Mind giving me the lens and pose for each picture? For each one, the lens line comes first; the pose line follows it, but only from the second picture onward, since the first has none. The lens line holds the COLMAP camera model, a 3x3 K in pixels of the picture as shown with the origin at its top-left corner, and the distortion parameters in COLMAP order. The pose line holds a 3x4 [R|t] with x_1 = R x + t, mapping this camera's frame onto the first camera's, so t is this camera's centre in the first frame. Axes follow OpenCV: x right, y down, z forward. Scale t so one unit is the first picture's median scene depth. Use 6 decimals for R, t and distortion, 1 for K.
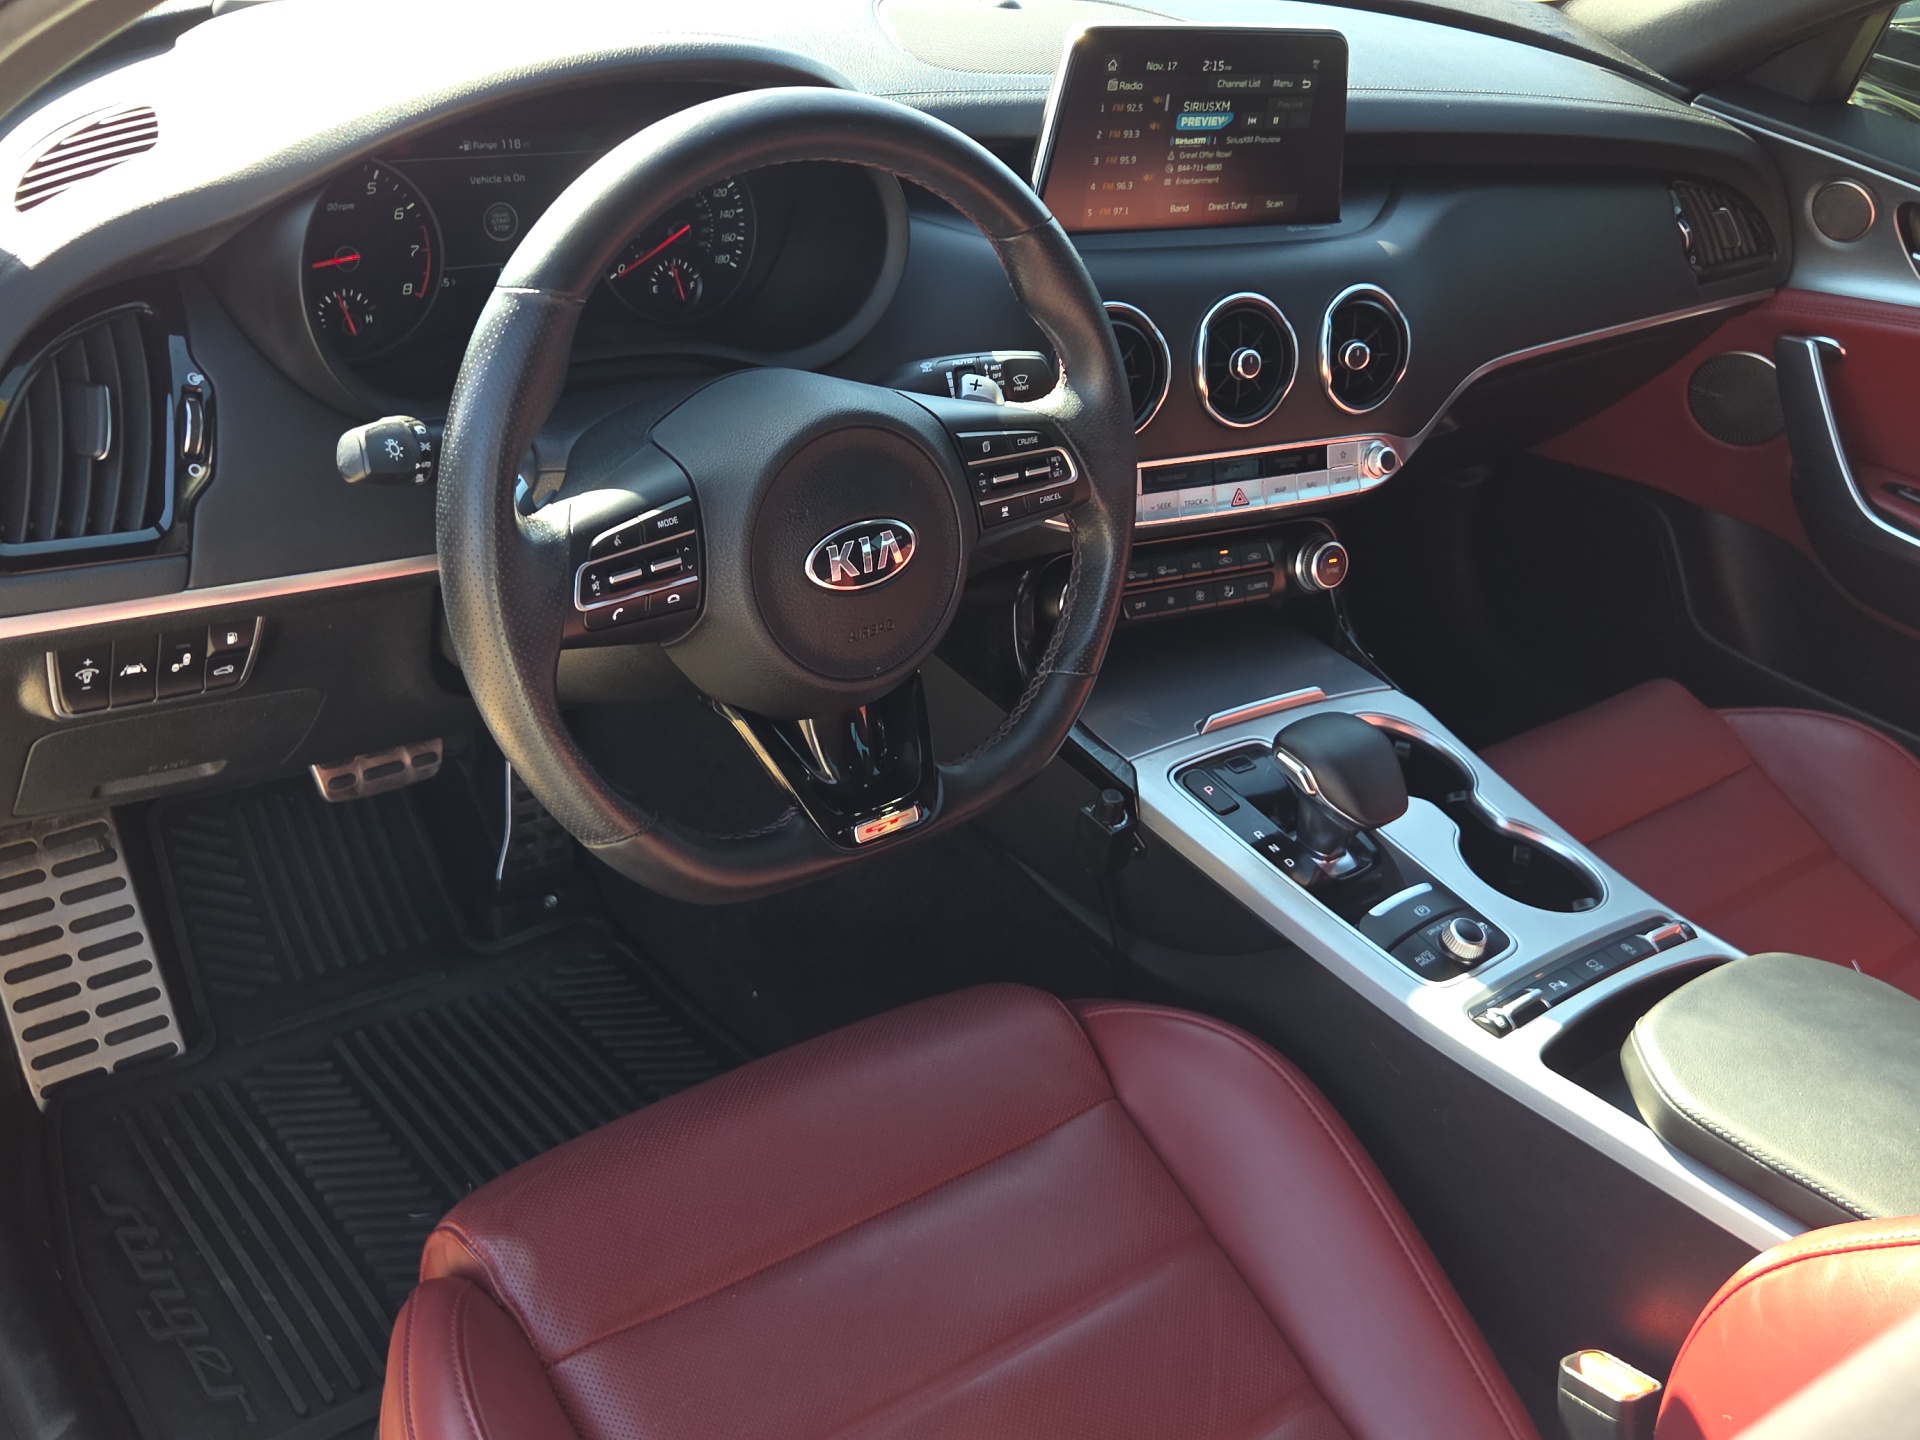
lens RADIAL K [[1927.1, 0, 960.0], [0, 1927.1, 720.0], [0, 0, 1]] dist [0.095124, -0.147388]
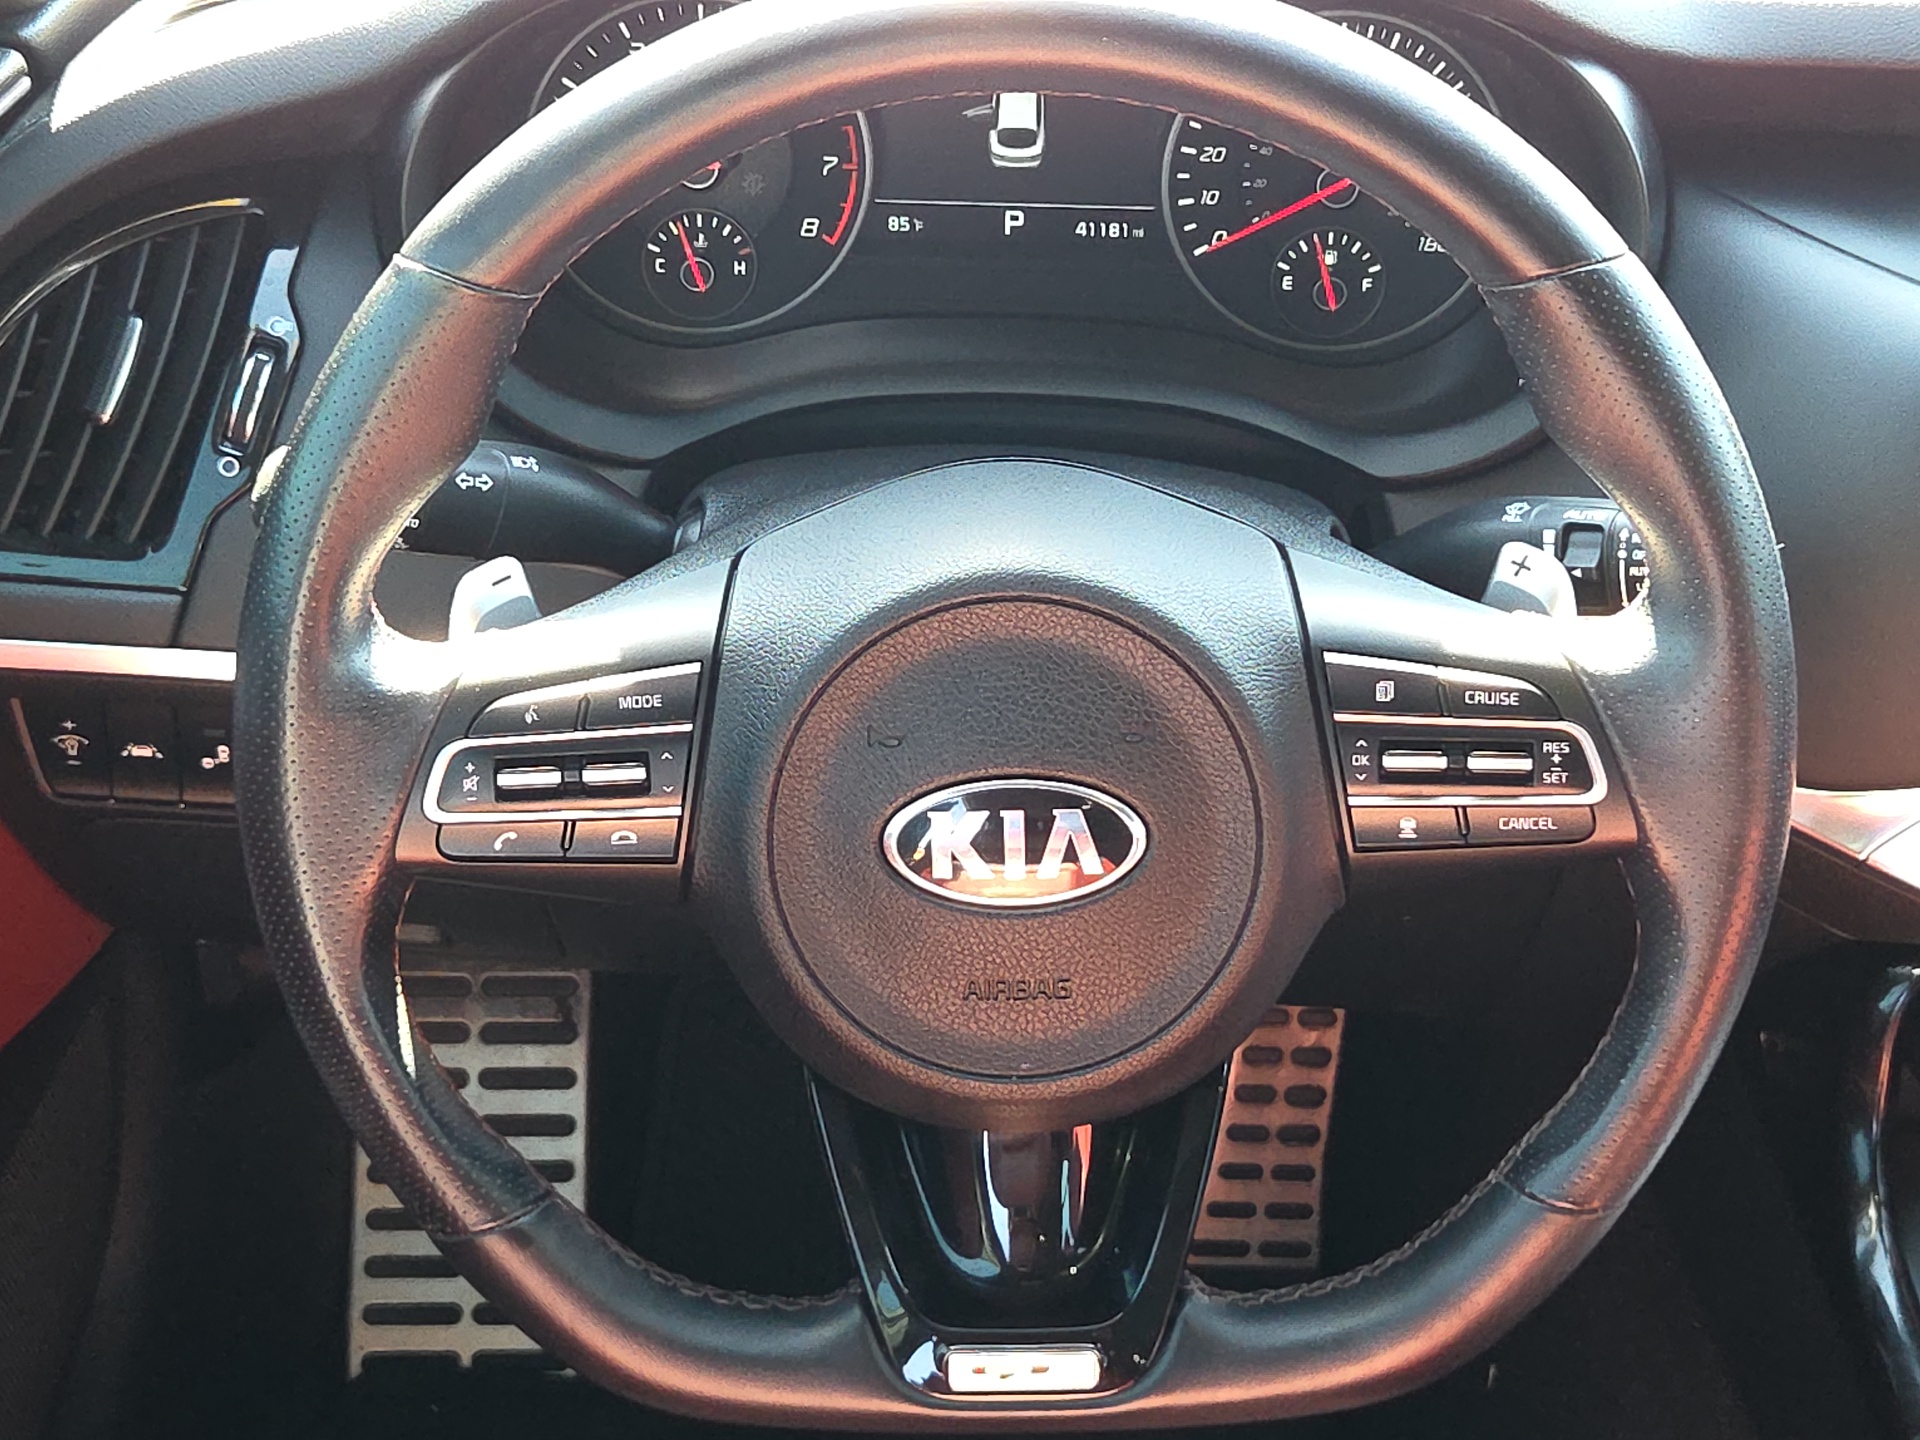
lens RADIAL K [[3447.3, 0, 960.0], [0, 3447.3, 720.0], [0, 0, 1]] dist [0.100319, -0.038993]
pose [[0.781231, 0.215794, -0.585756, 0.346314], [-0.251185, 0.967700, 0.021494, -0.098321], [0.571475, 0.130342, 0.810202, 0.177847]]
